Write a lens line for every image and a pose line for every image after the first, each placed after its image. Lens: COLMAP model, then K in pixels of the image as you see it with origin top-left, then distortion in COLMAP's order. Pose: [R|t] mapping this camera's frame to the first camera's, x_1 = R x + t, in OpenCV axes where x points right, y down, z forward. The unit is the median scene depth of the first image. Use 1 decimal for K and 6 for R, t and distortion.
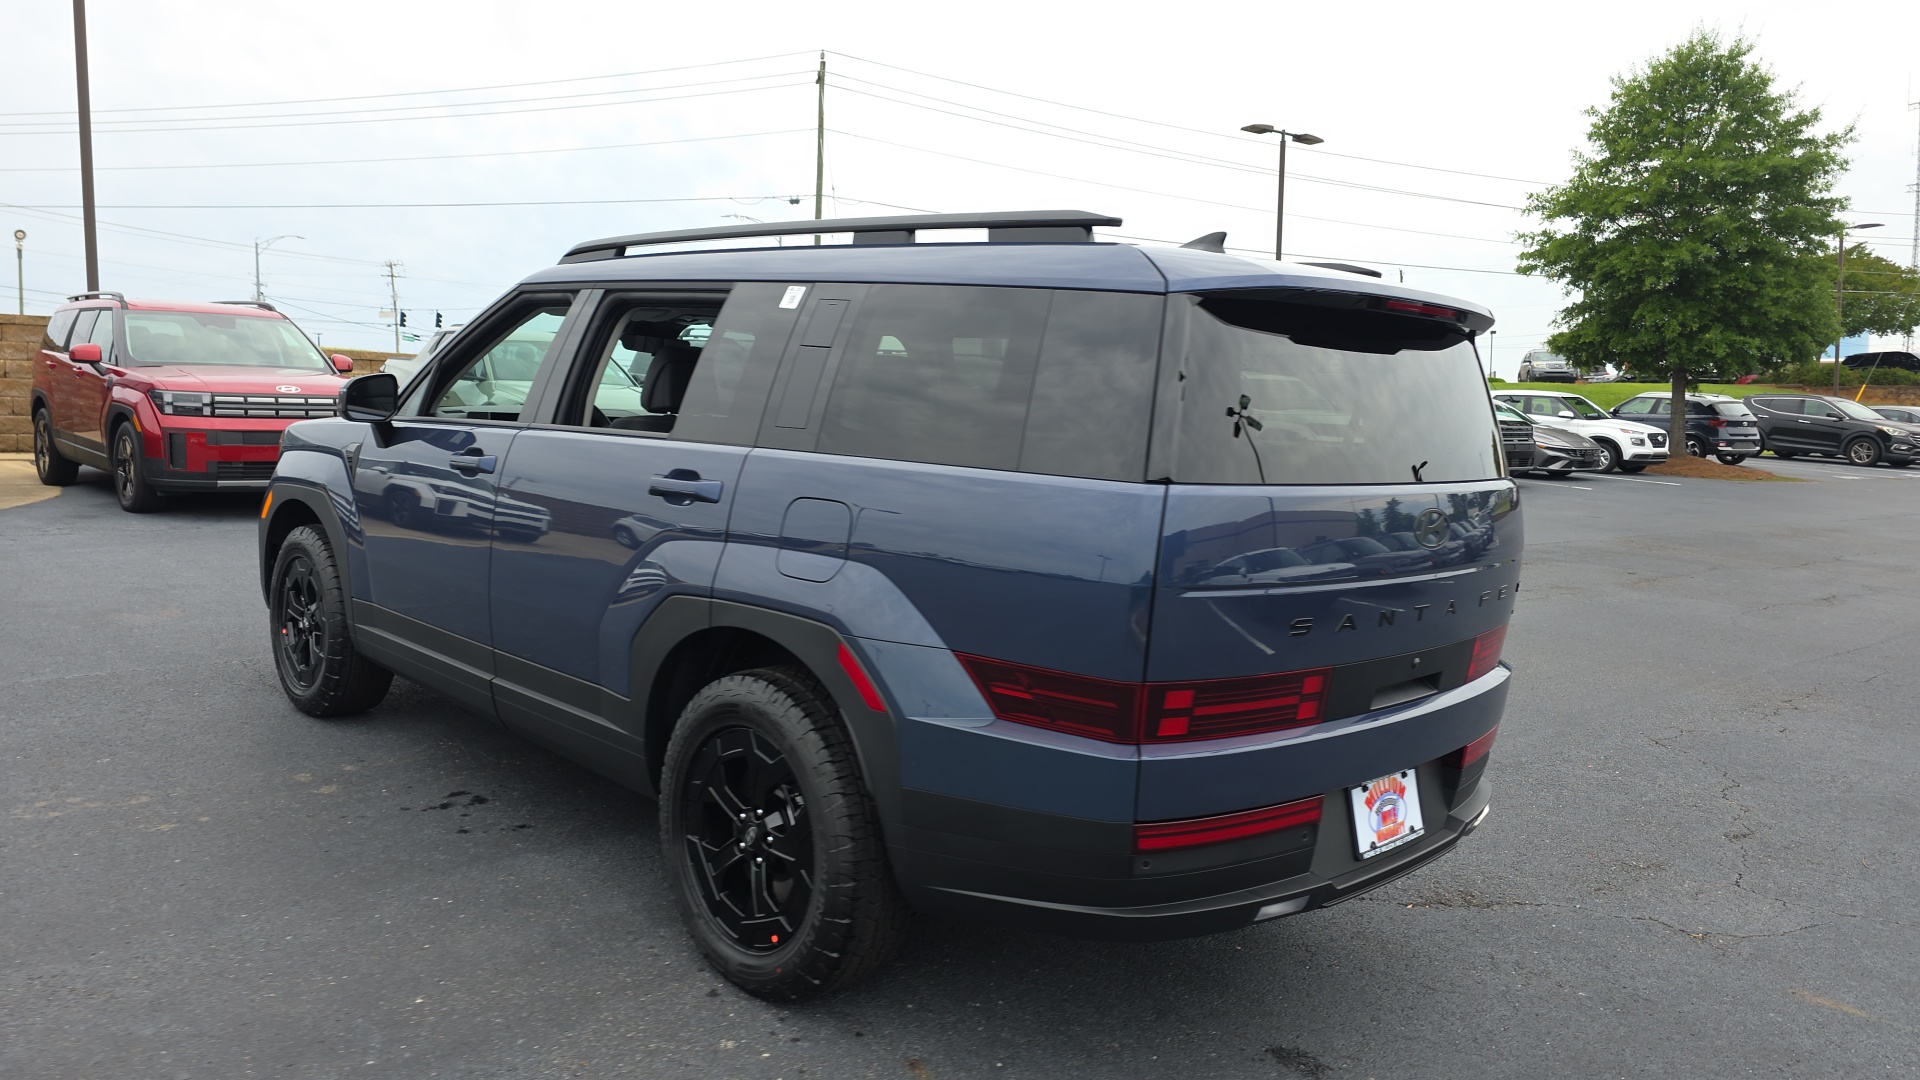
lens RADIAL K [[1289.8, 0, 931.9], [0, 1289.8, 526.0], [0, 0, 1]] dist [0.085706, -0.099903]
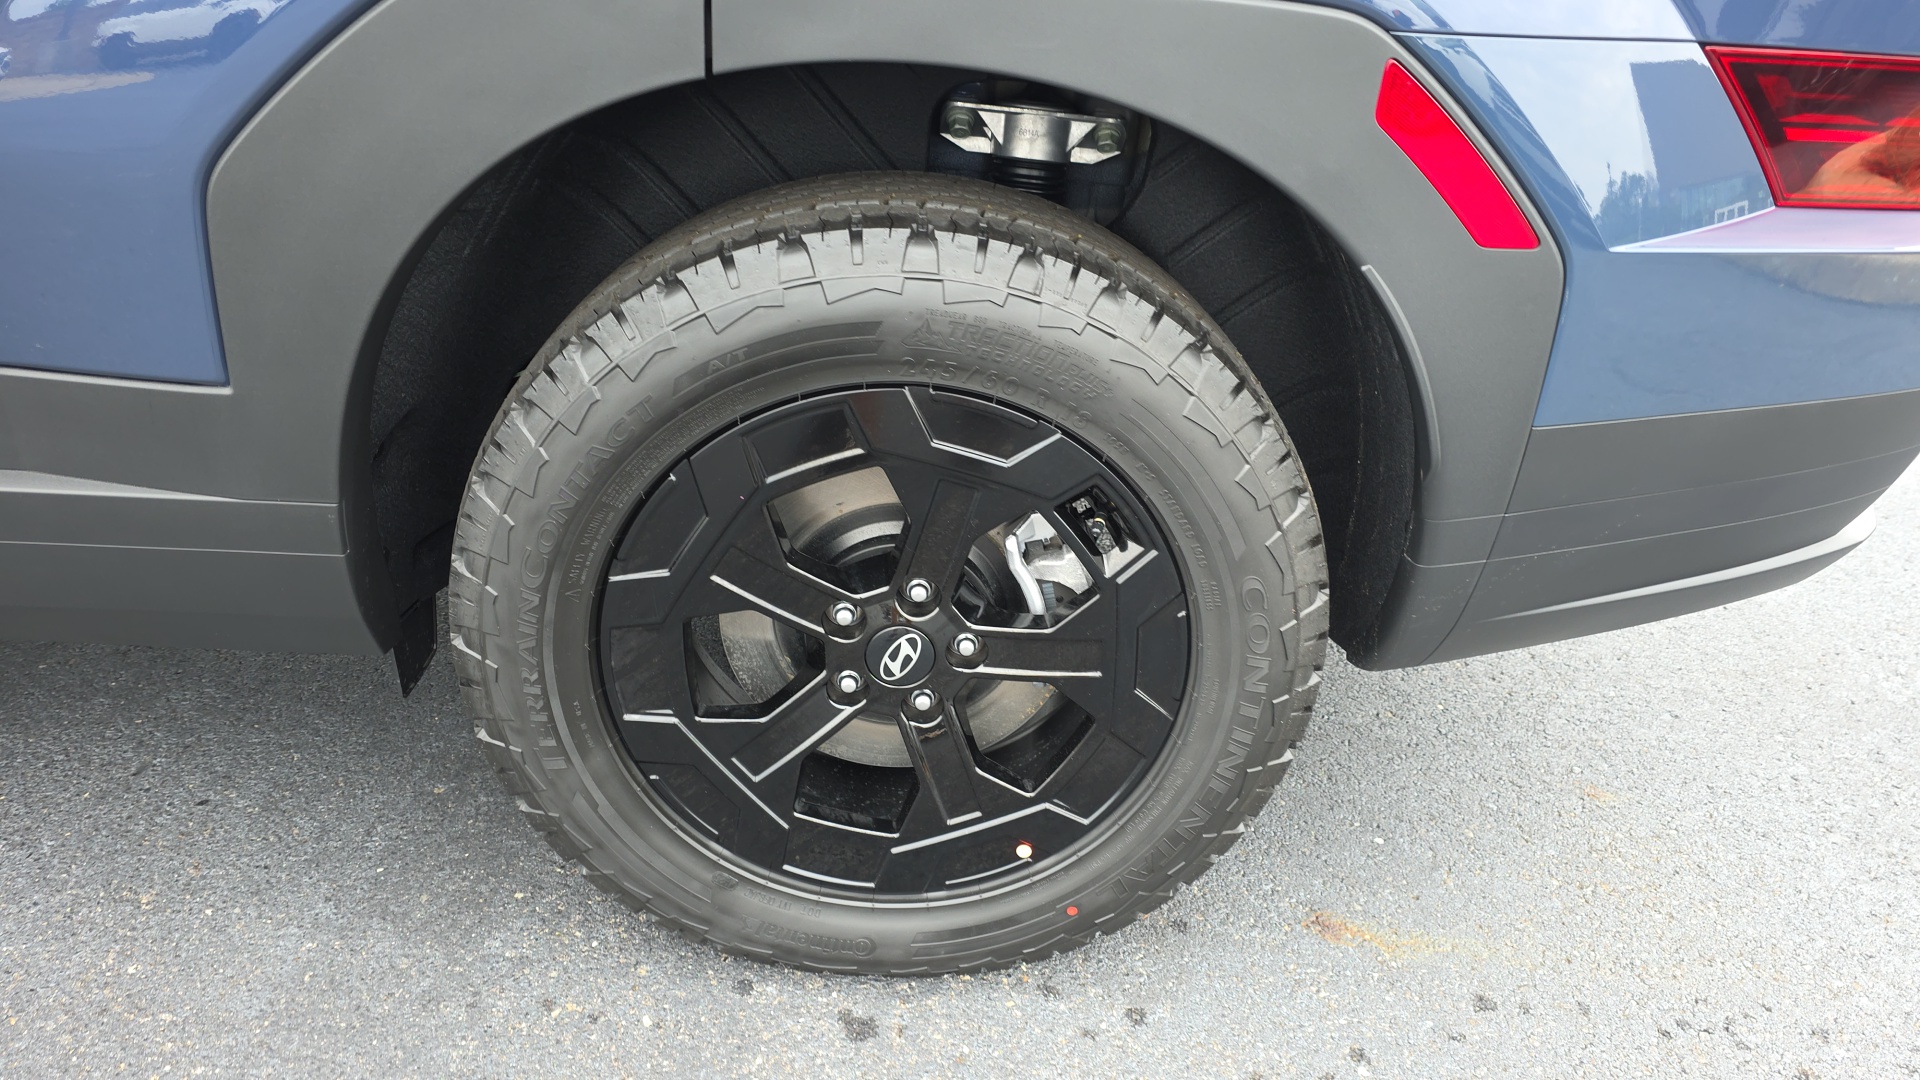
lens RADIAL K [[1289.8, 0, 931.9], [0, 1289.8, 526.0], [0, 0, 1]] dist [0.085706, -0.099903]
pose [[0.648871, -0.336001, 0.682693, -0.379350], [0.021153, 0.904839, 0.425229, 0.046434], [-0.760605, -0.261477, 0.594231, 0.787985]]
